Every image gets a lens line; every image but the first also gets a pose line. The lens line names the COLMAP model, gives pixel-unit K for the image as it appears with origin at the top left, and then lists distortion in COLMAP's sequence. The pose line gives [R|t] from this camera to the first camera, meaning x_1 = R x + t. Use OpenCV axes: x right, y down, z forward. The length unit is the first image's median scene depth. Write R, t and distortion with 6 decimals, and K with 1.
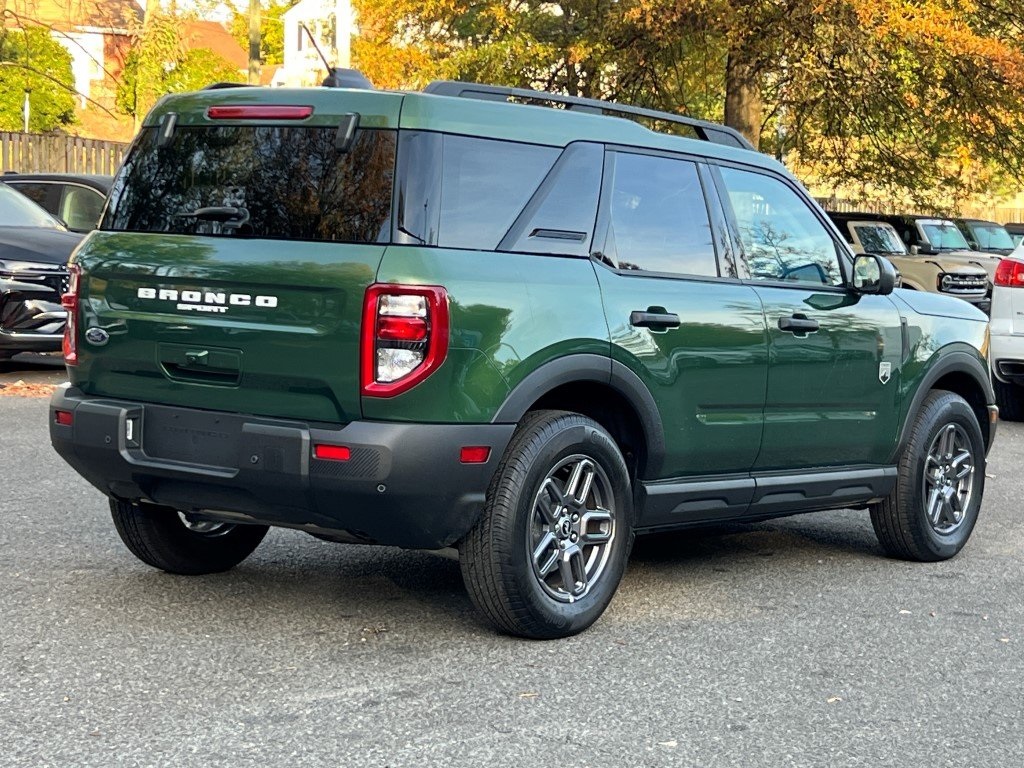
lens RADIAL K [[2110.7, 0, 512.0], [0, 2110.7, 384.0], [0, 0, 1]] dist [0.269444, -0.710755]
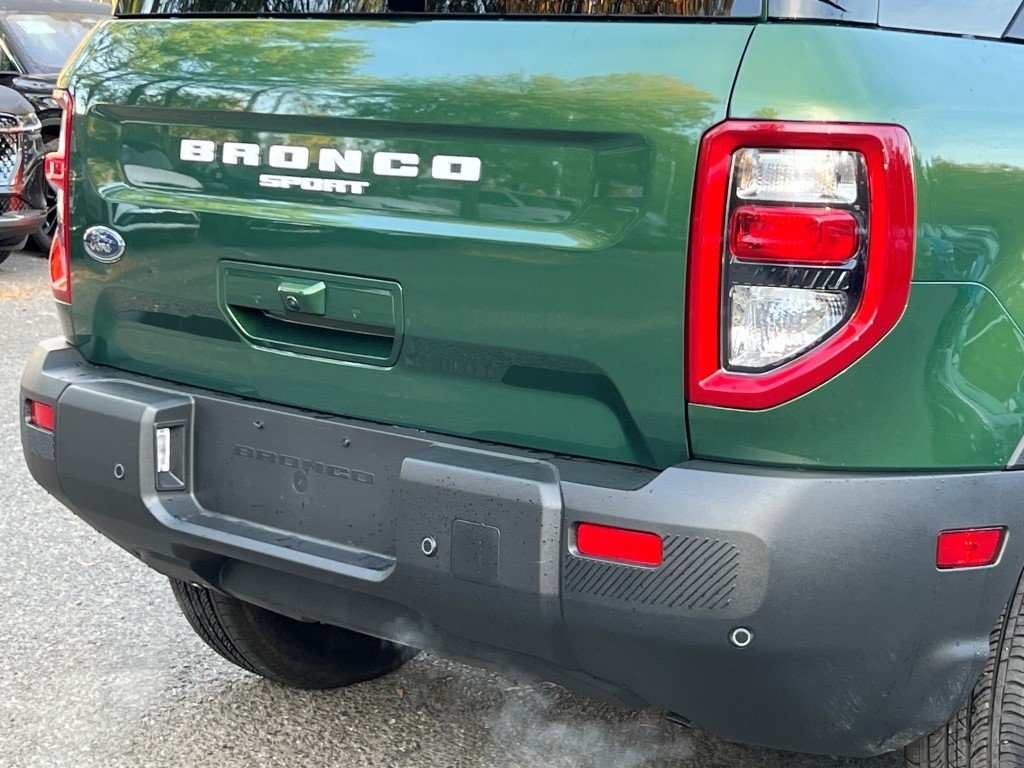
lens RADIAL K [[2110.7, 0, 512.0], [0, 2110.7, 384.0], [0, 0, 1]] dist [0.269444, -0.710755]
pose [[0.995224, 0.005299, -0.097472, -0.063081], [0.000873, 0.998003, 0.063166, -0.022481], [0.097612, -0.062949, 0.993232, 0.574970]]
